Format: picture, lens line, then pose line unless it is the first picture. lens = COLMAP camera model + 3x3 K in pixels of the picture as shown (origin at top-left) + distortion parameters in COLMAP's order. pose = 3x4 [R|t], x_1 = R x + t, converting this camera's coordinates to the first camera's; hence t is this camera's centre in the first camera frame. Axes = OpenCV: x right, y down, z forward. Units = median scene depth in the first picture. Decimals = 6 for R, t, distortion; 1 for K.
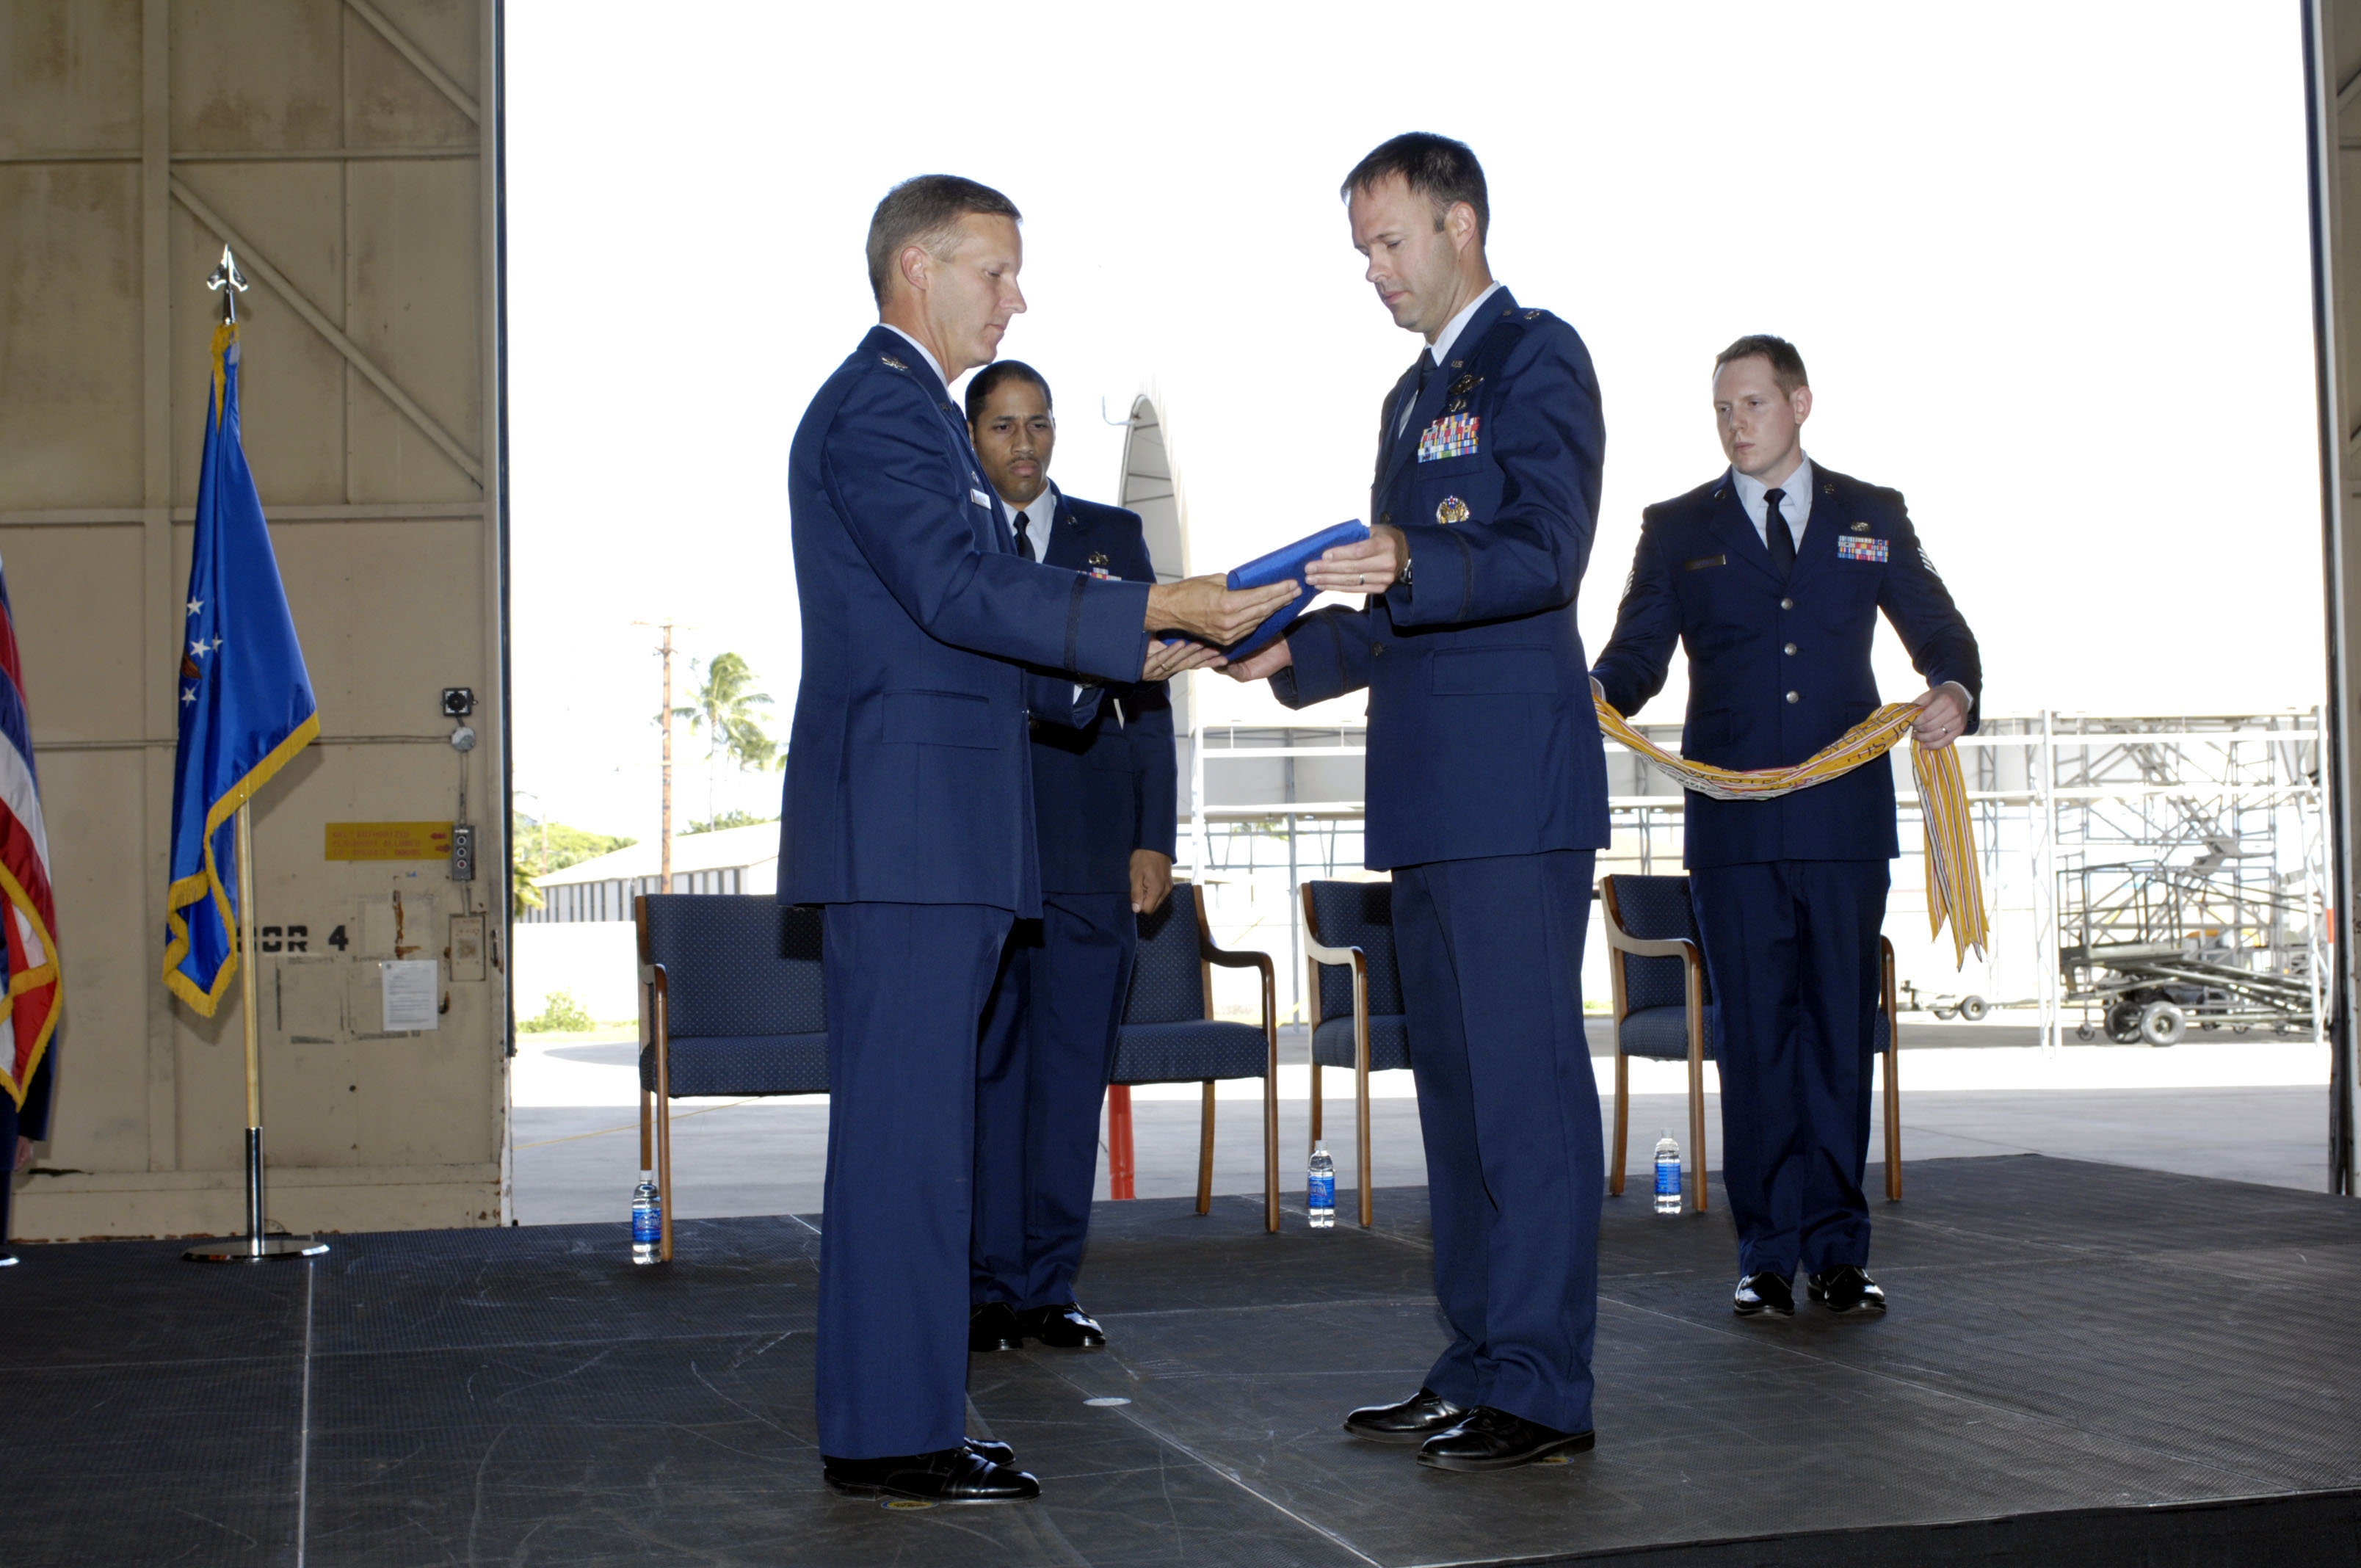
lens RADIAL K [[3337.7, 0, 1180.5], [0, 3337.7, 784.0], [0, 0, 1]] dist [-0.172519, 0.031084]
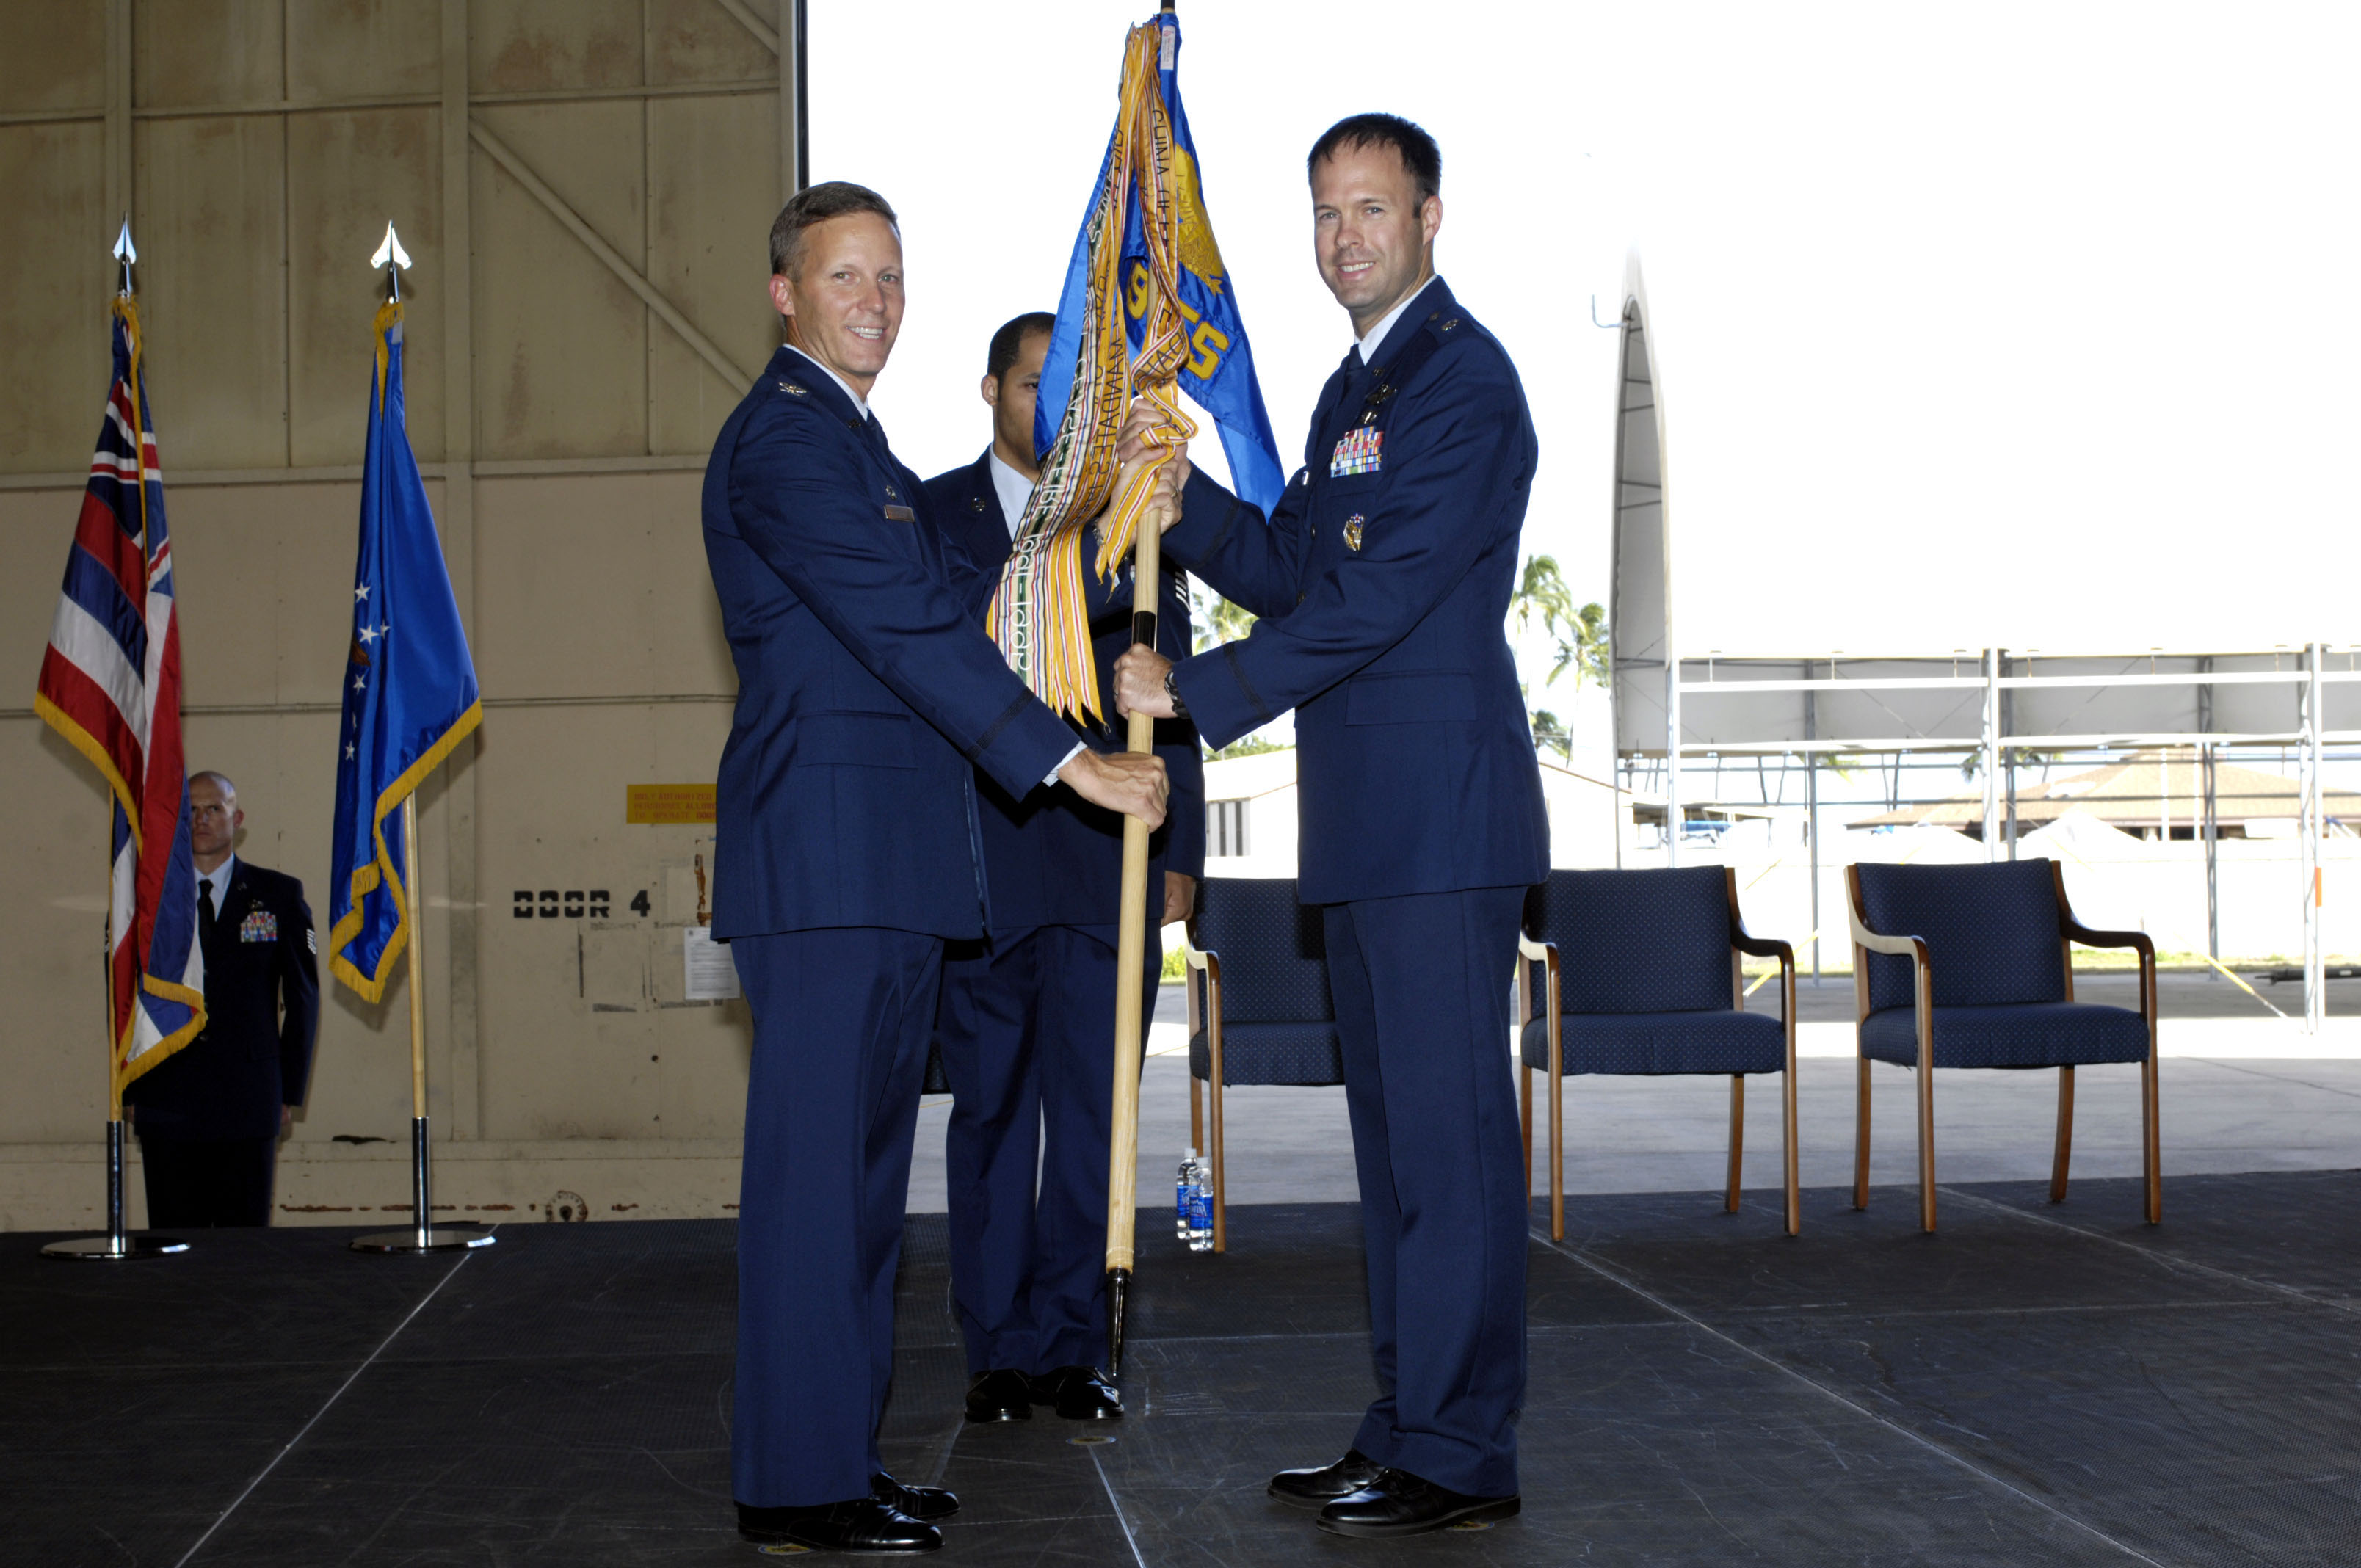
lens RADIAL K [[3615.5, 0, 1180.5], [0, 3615.5, 784.0], [0, 0, 1]] dist [-0.182436, 0.043631]
pose [[0.982187, 0.002050, -0.187897, 0.099747], [0.003120, 0.999625, 0.027215, -0.016749], [0.187882, -0.027317, 0.981812, -0.009543]]
